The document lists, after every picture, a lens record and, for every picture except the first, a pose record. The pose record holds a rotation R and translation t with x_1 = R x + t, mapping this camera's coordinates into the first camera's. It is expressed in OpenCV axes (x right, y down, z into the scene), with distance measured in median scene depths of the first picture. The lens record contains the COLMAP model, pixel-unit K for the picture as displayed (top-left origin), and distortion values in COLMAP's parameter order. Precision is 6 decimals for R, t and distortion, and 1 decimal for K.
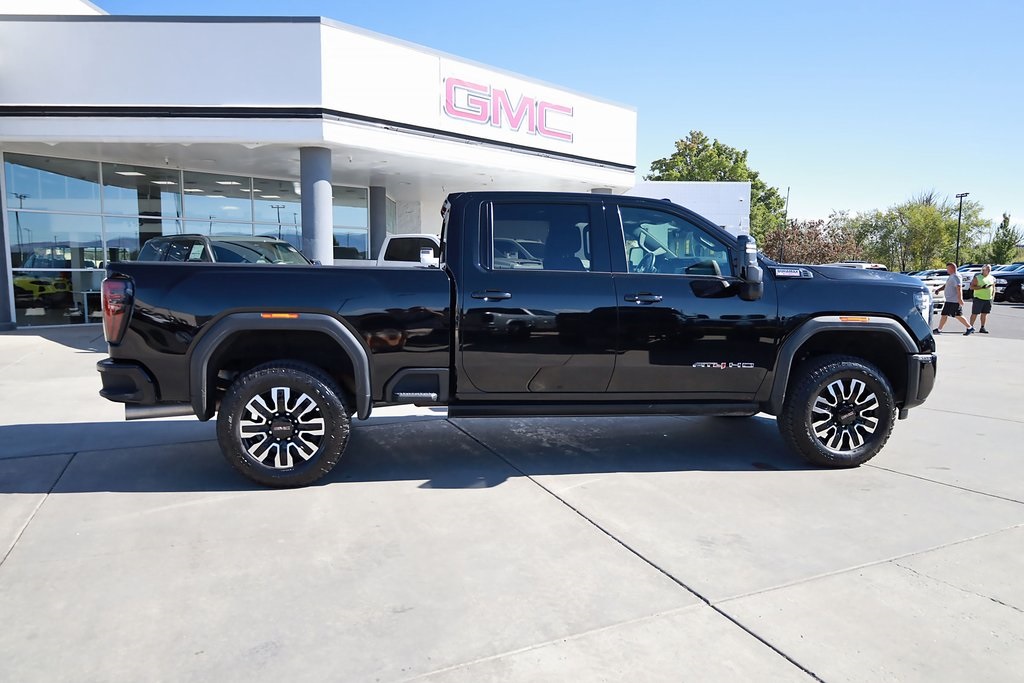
lens RADIAL K [[709.8, 0, 512.0], [0, 709.8, 341.5], [0, 0, 1]] dist [-0.009247, 0.003868]
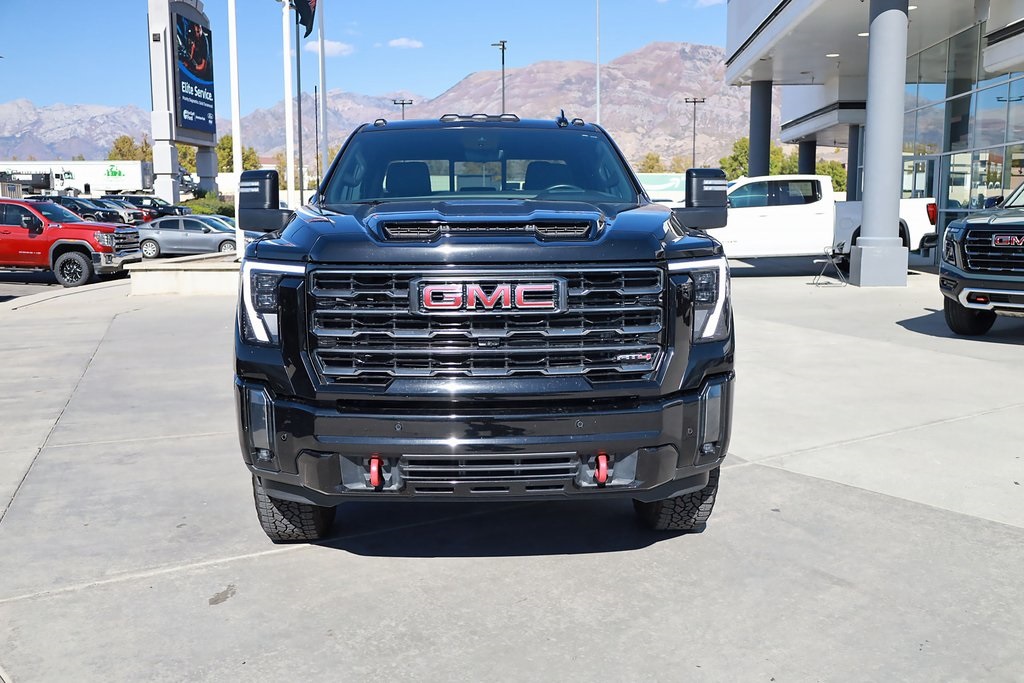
lens RADIAL K [[1009.0, 0, 512.0], [0, 1009.0, 341.5], [0, 0, 1]] dist [0.013933, 0.021967]
pose [[-0.125668, 0.122846, -0.984437, 1.309967], [-0.097883, 0.985927, 0.135527, -0.129280], [0.987232, 0.113392, -0.111875, 1.302619]]
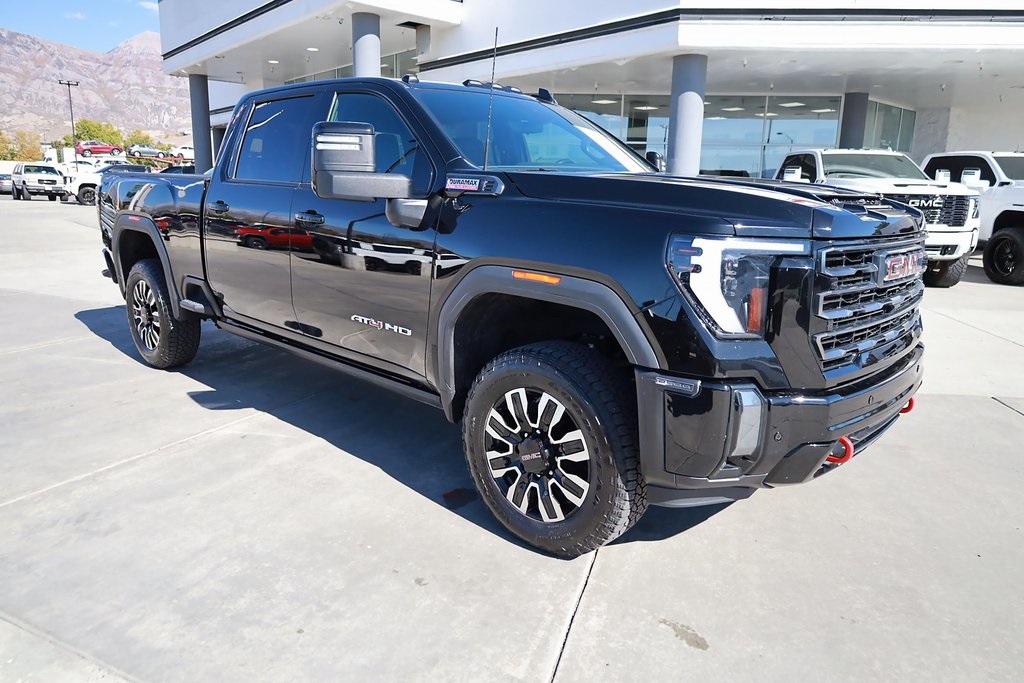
lens RADIAL K [[709.8, 0, 512.0], [0, 709.8, 341.5], [0, 0, 1]] dist [-0.009247, 0.003868]
pose [[0.622777, 0.171865, -0.763290, 0.854440], [-0.096457, 0.984999, 0.143086, -0.056232], [0.776431, -0.015486, 0.630012, 0.648813]]
